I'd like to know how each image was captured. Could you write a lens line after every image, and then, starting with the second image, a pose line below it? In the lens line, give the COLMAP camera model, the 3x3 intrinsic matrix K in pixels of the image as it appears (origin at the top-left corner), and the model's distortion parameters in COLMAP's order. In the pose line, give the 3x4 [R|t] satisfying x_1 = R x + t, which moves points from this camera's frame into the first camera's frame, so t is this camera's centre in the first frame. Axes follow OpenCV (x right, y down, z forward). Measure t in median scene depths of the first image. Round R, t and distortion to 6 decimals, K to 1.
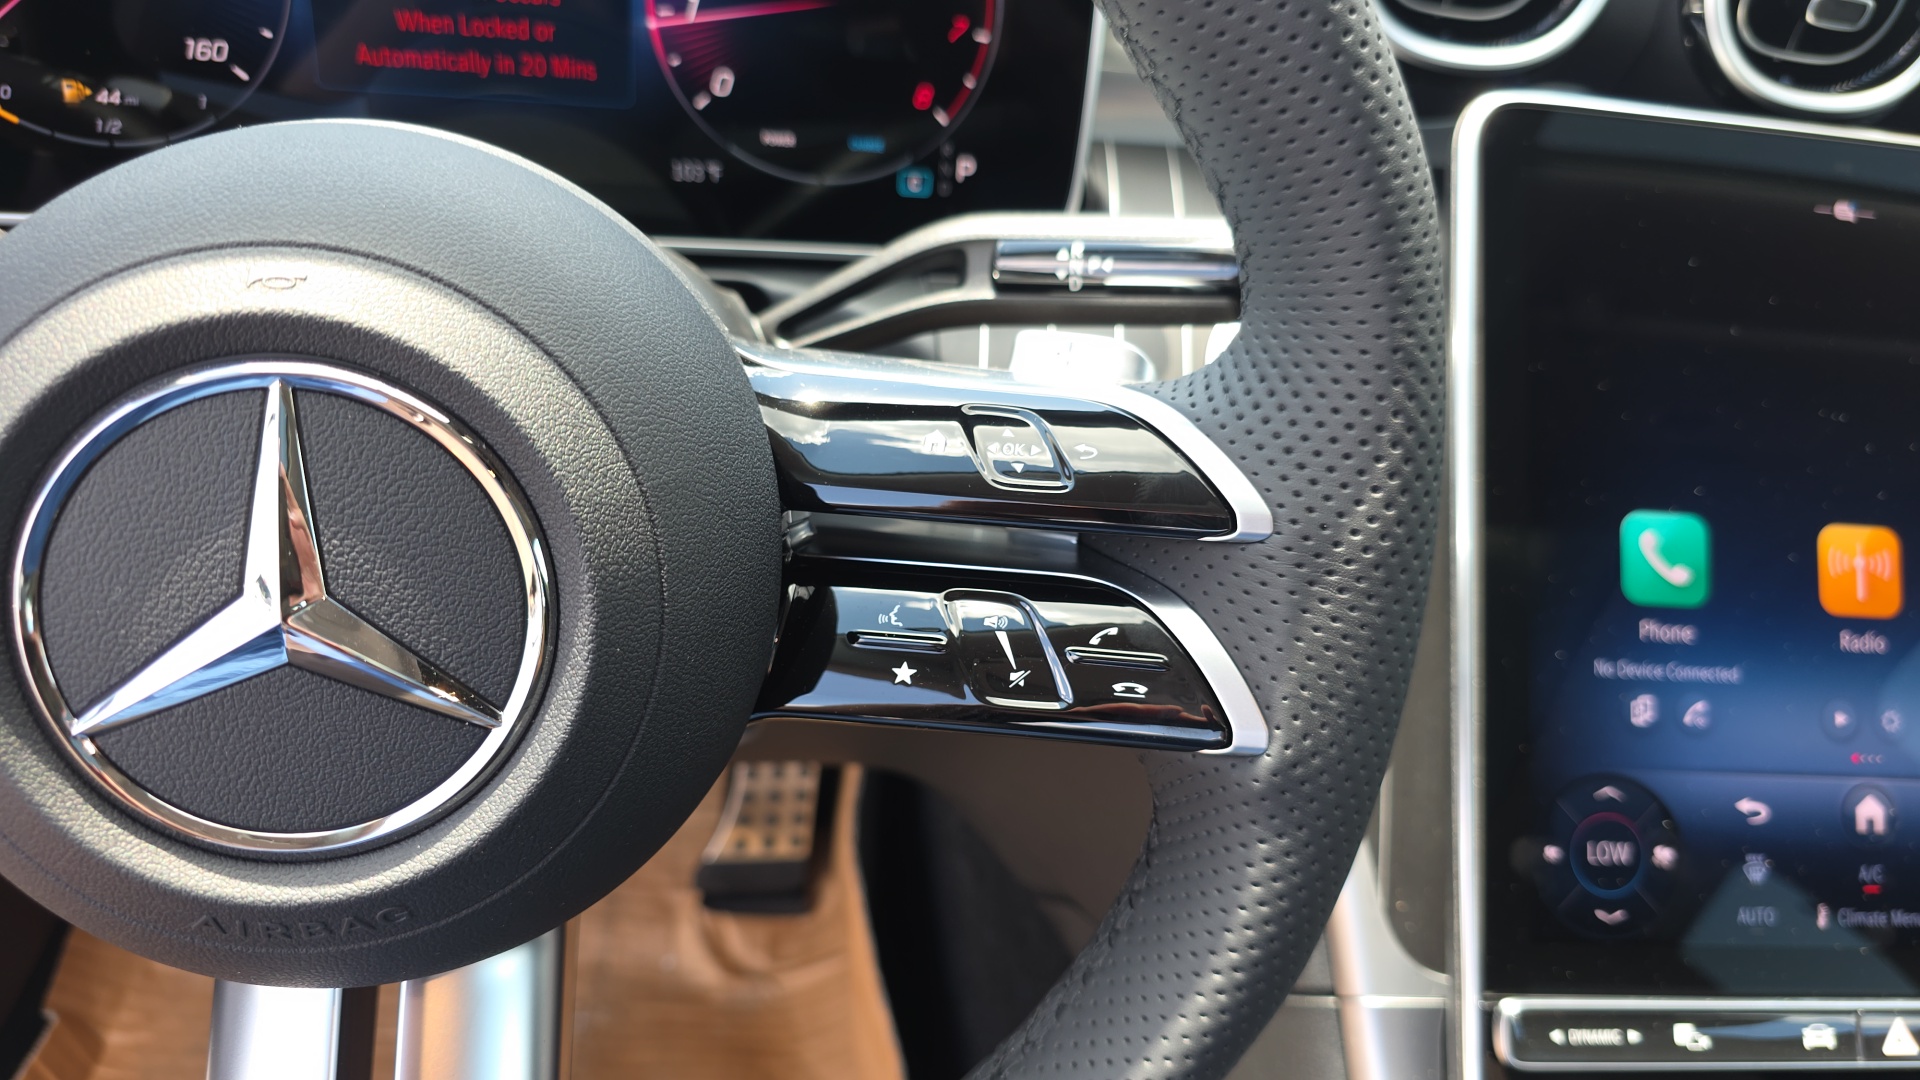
lens RADIAL K [[1352.3, 0, 978.4], [0, 1352.3, 544.0], [0, 0, 1]] dist [0.034349, -0.072385]
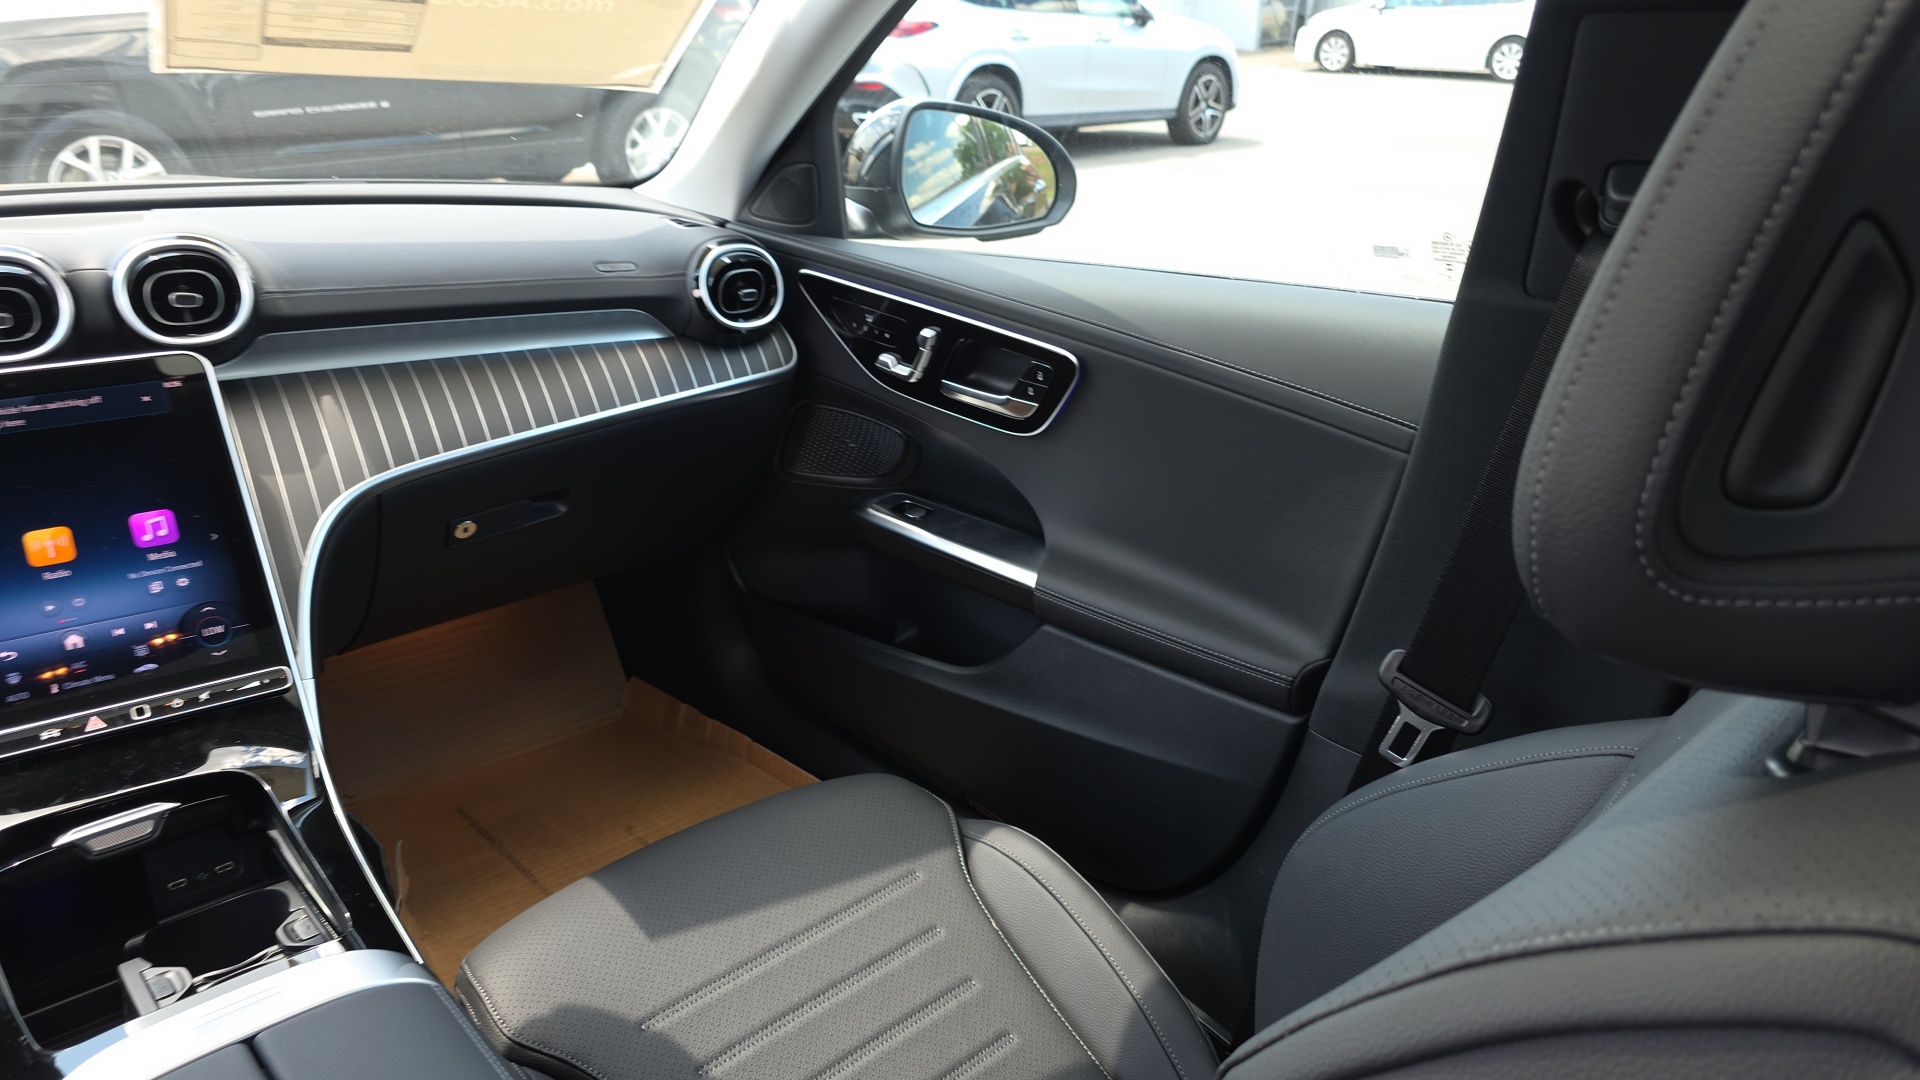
lens RADIAL K [[1297.3, 0, 936.0], [0, 1297.3, 530.5], [0, 0, 1]] dist [0.057155, -0.061539]
pose [[0.848381, -0.281839, 0.448126, 1.041758], [0.350452, 0.933460, -0.076387, 0.777082], [-0.396779, 0.221852, 0.890701, -1.797578]]
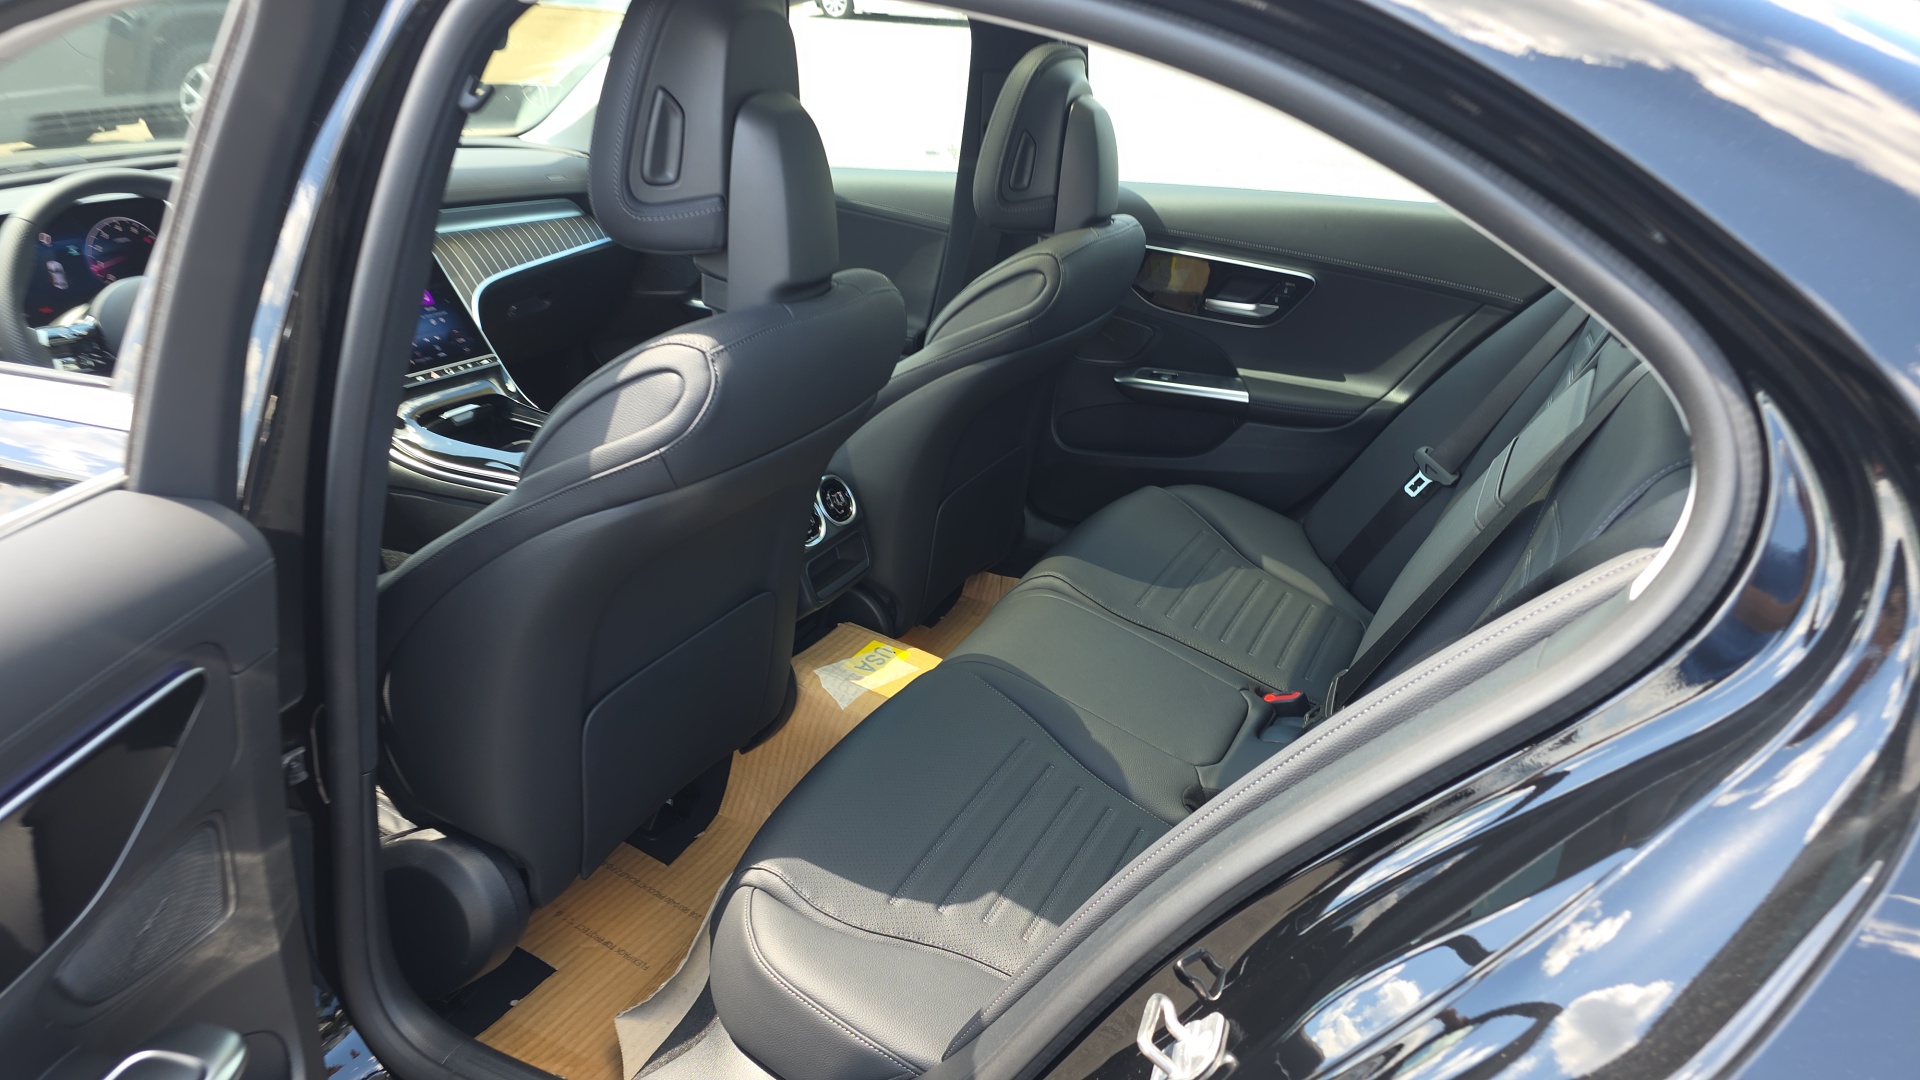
lens RADIAL K [[1290.5, 0, 993.2], [0, 1290.5, 514.9], [0, 0, 1]] dist [0.060922, -0.062154]
pose [[0.583171, -0.400701, 0.706647, -2.068699], [0.470859, 0.875584, 0.107912, 1.428235], [-0.661969, 0.269800, 0.699289, -4.265960]]
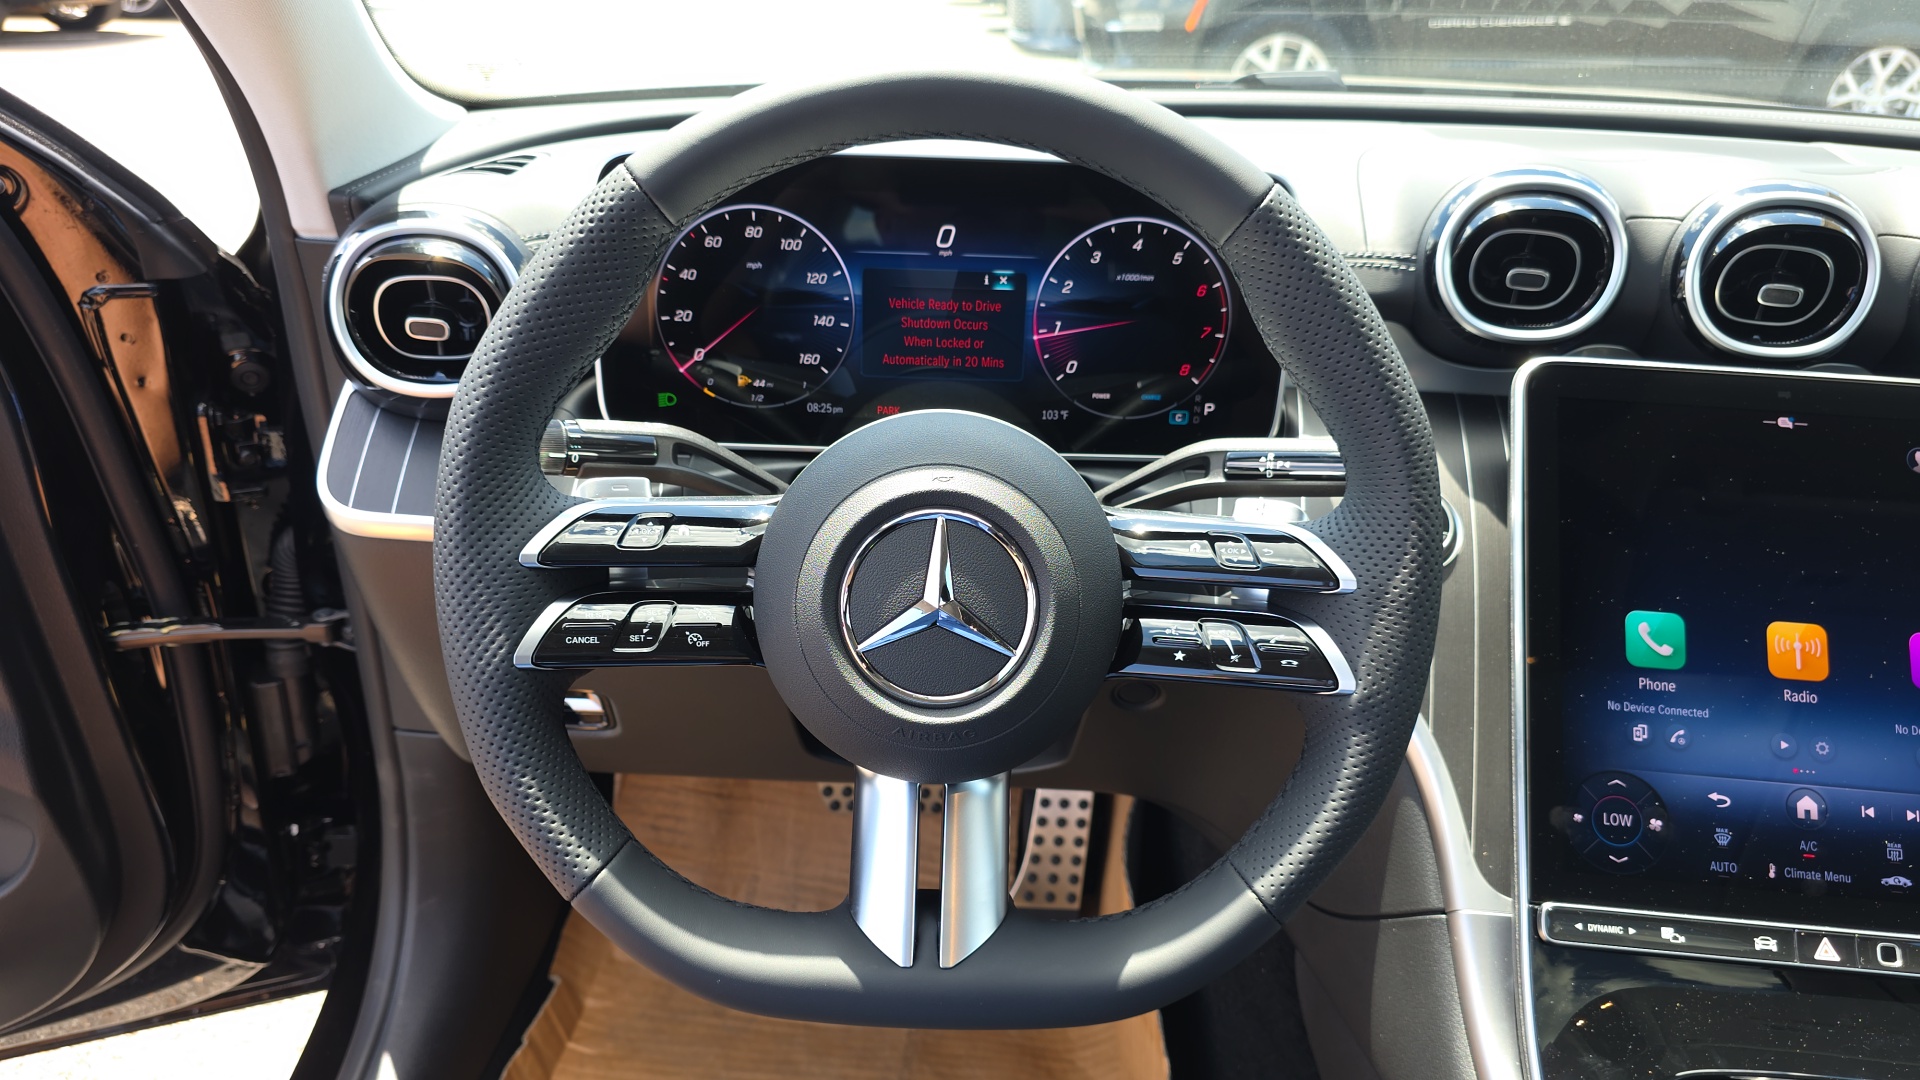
lens RADIAL K [[1301.5, 0, 956.5], [0, 1301.5, 564.1], [0, 0, 1]] dist [0.079589, -0.102467]
pose [[0.981364, 0.005108, -0.192090, -0.004887], [-0.027825, 0.992889, -0.115747, 0.136552], [0.190133, 0.118935, 0.974528, -0.744393]]
